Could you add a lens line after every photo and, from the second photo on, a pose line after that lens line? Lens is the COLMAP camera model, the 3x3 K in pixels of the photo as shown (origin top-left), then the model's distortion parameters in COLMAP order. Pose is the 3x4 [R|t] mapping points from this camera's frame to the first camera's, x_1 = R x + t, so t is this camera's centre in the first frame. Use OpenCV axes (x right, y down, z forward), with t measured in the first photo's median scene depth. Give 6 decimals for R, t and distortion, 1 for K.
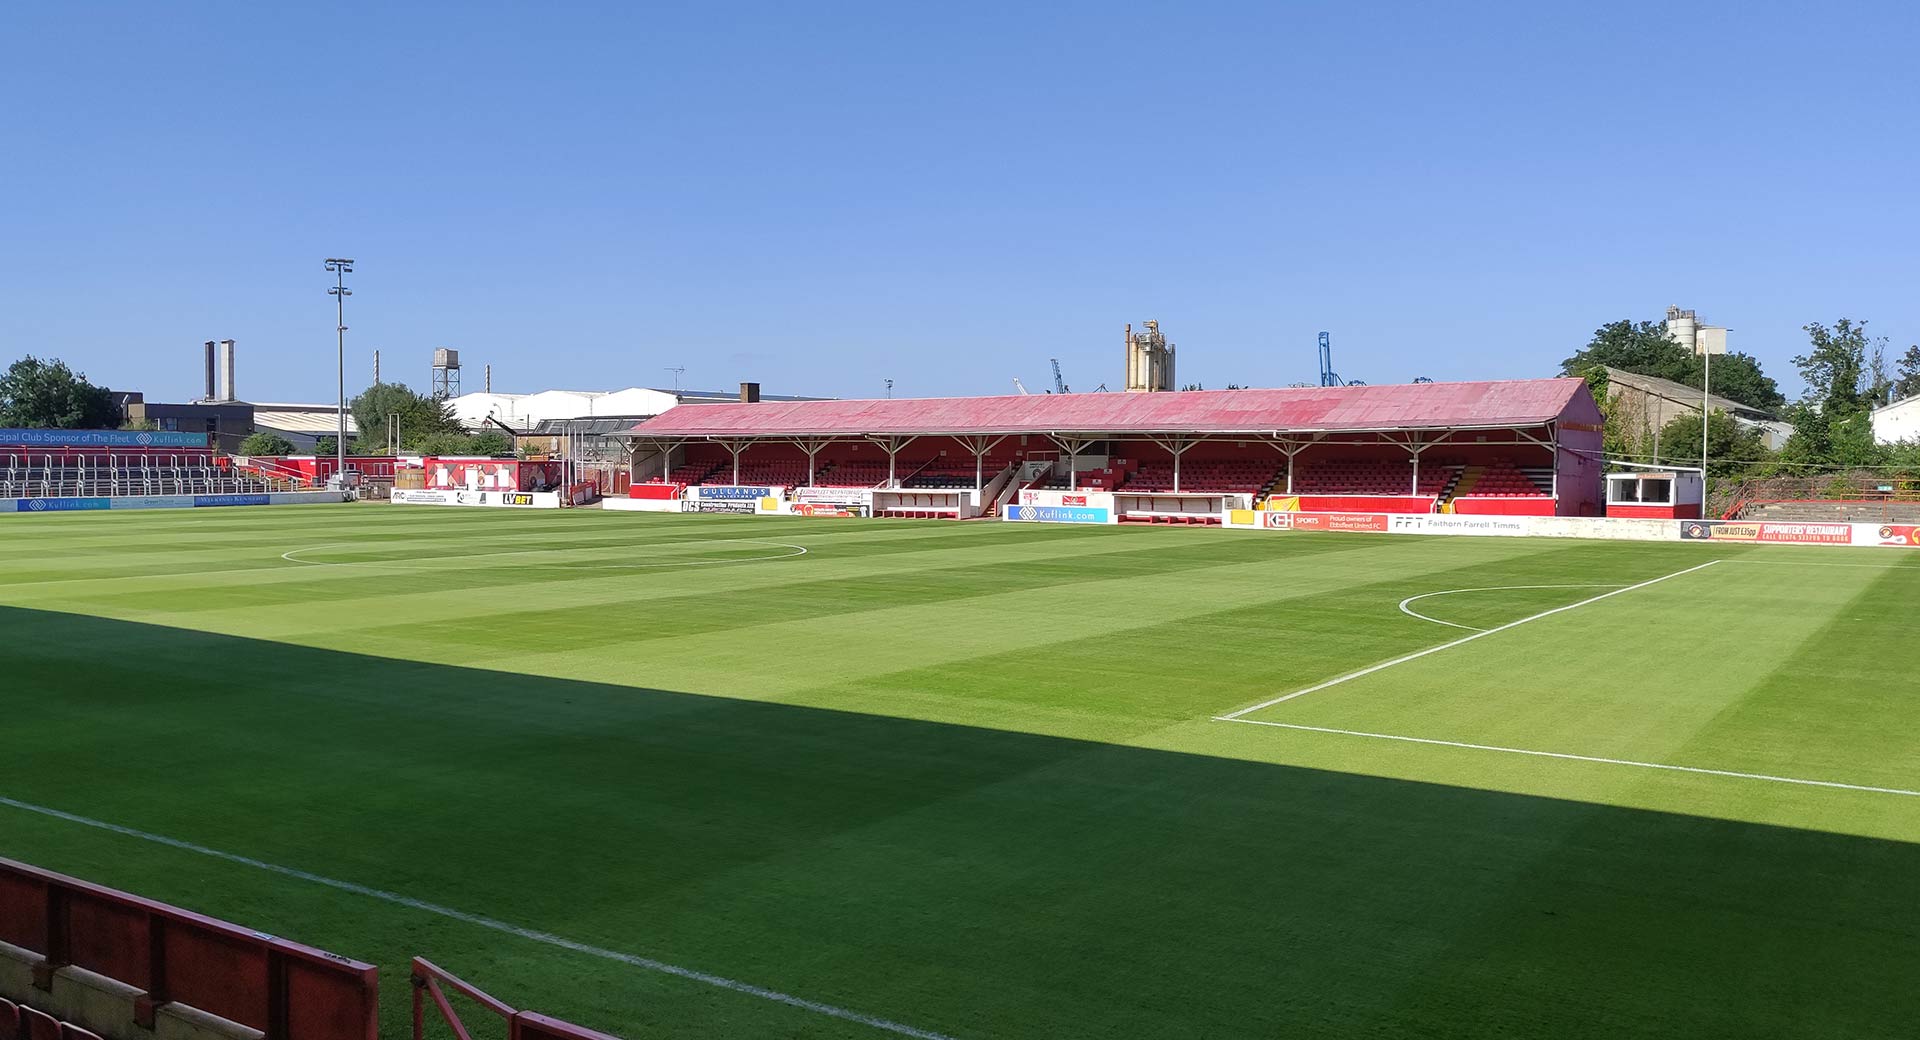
lens RADIAL K [[1592.3, 0, 956.8], [0, 1592.3, 519.7], [0, 0, 1]] dist [-0.002698, -0.000110]
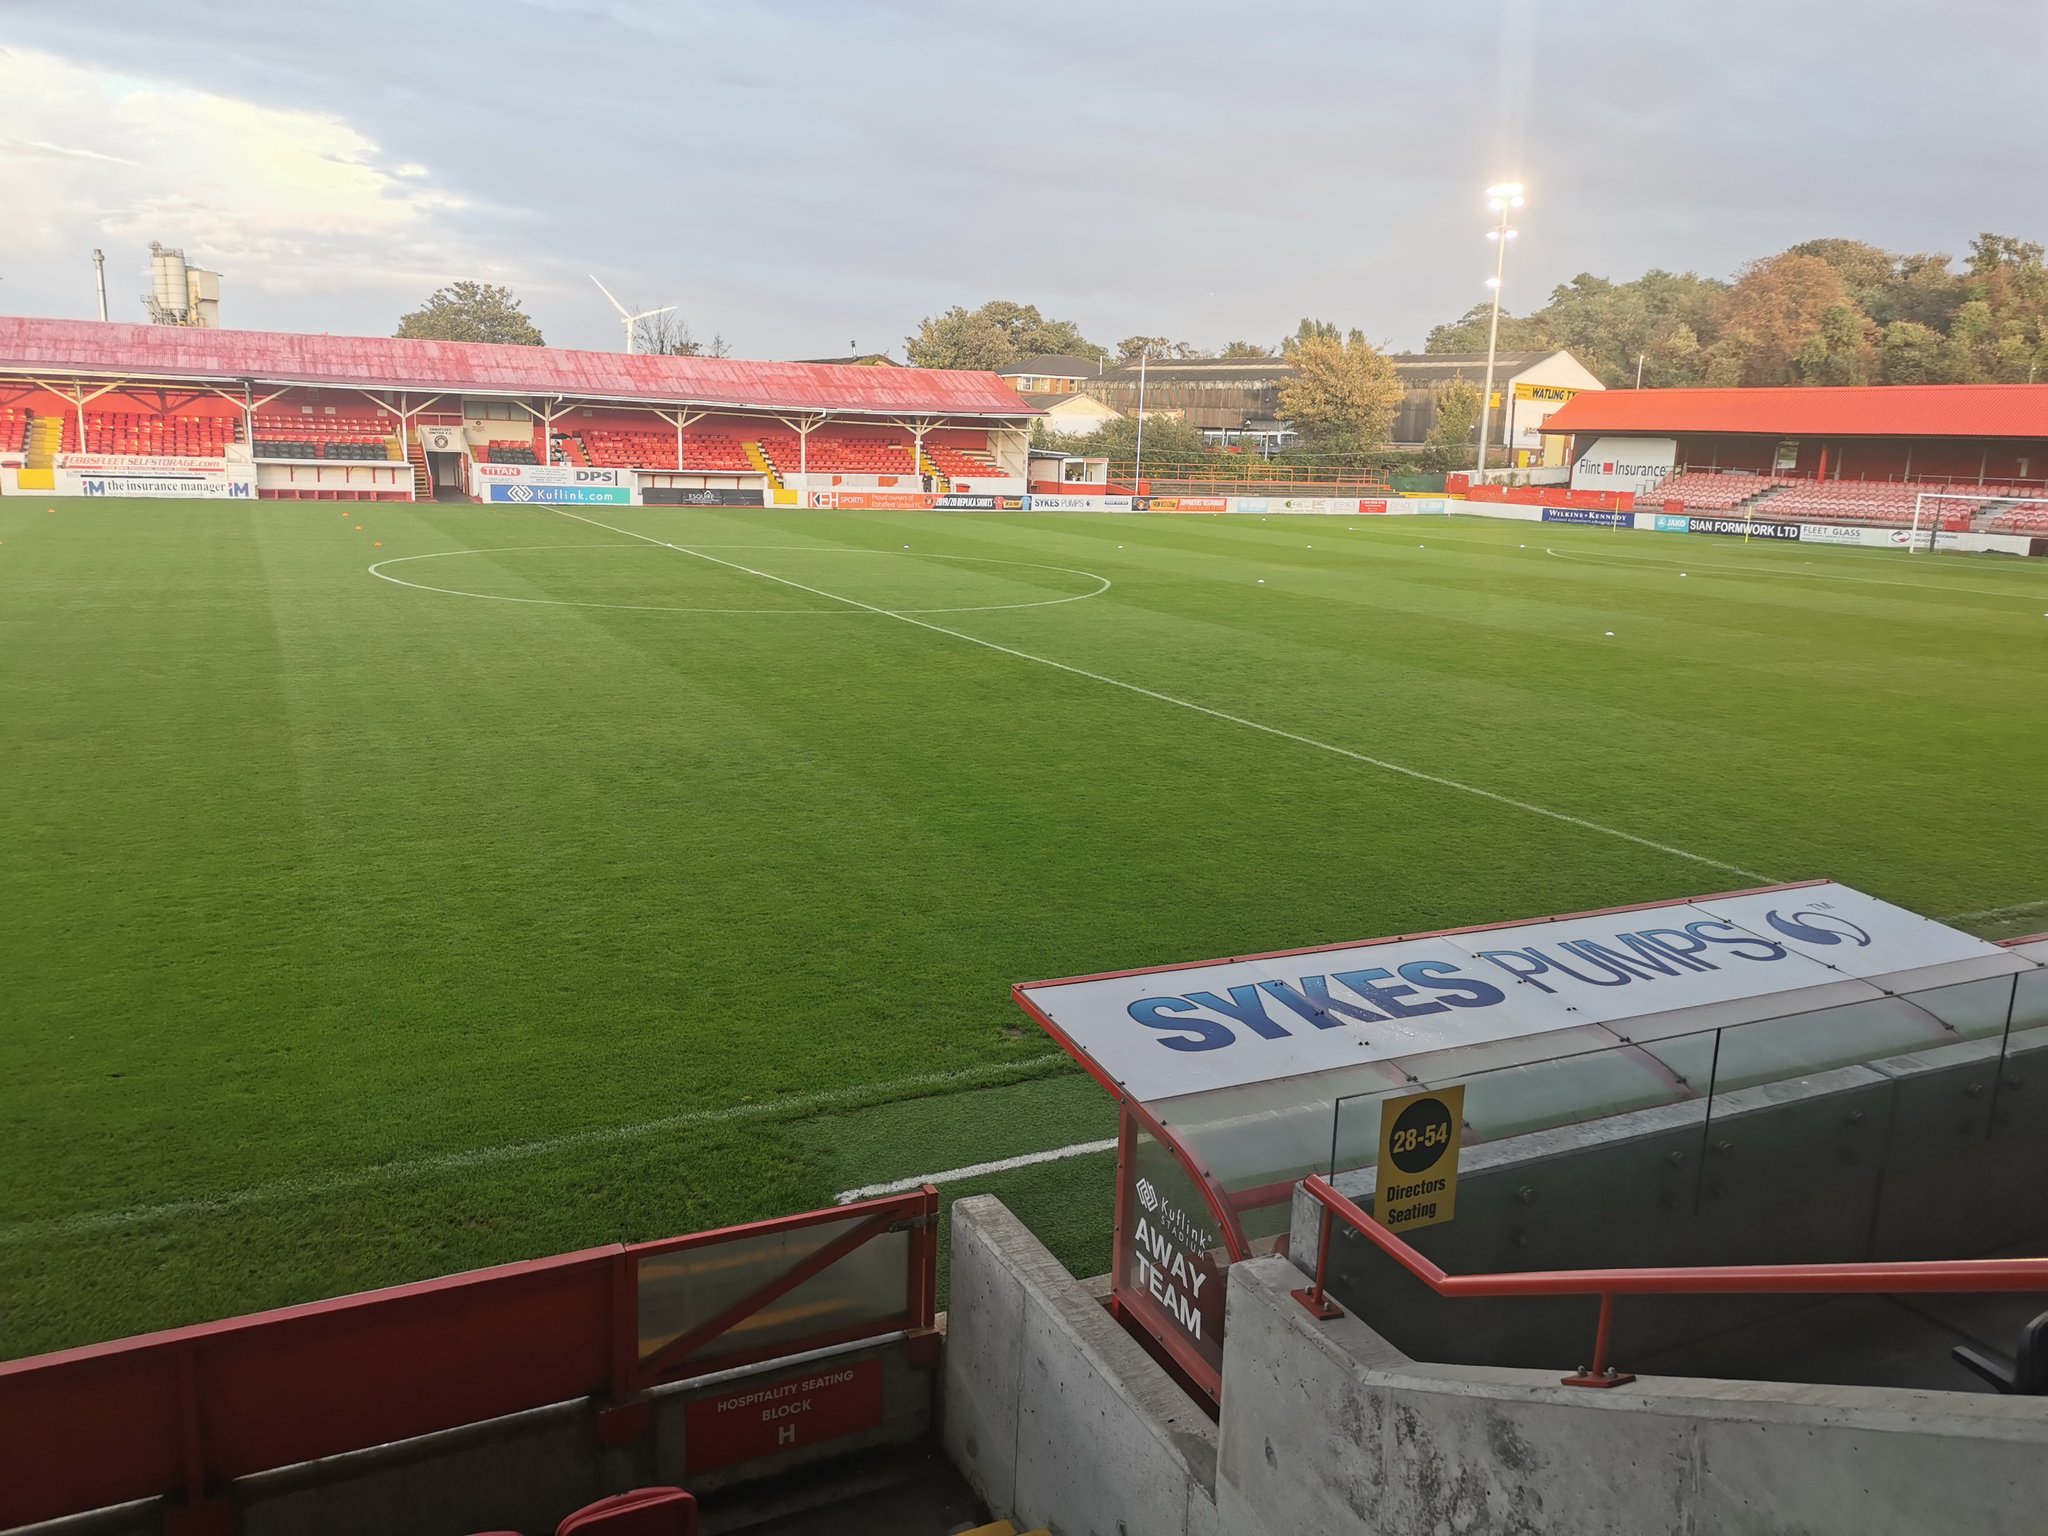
lens RADIAL K [[1516.1, 0, 1021.5], [0, 1516.1, 761.5], [0, 0, 1]] dist [0.030173, 0.002134]
pose [[0.465748, -0.168452, 0.868736, -0.512974], [0.000899, 0.981804, 0.189894, -0.016439], [-0.884917, -0.087662, 0.457425, 0.368716]]
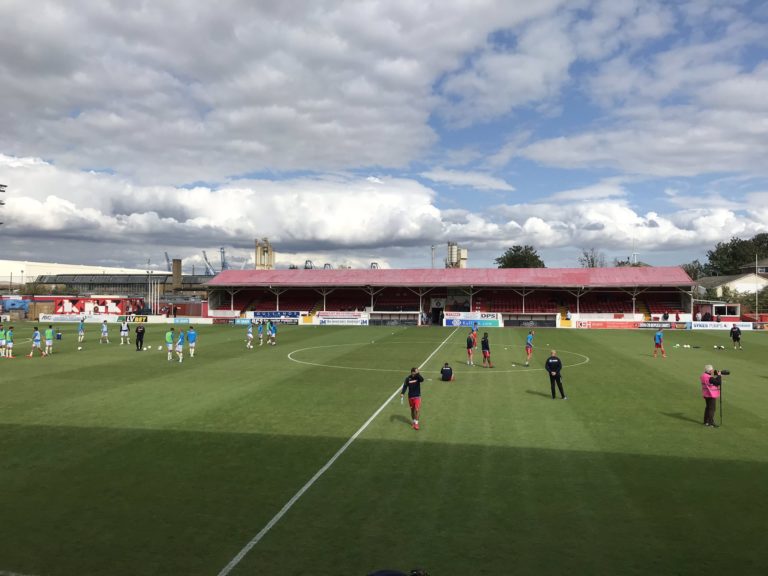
lens RADIAL K [[634.9, 0, 384.9], [0, 634.9, 290.0], [0, 0, 1]] dist [0.000394, -0.009931]
pose [[0.903328, 0.006047, 0.428907, -0.391274], [0.014359, 0.998914, -0.044325, -0.011052], [-0.428710, 0.046198, 0.902260, 0.239483]]
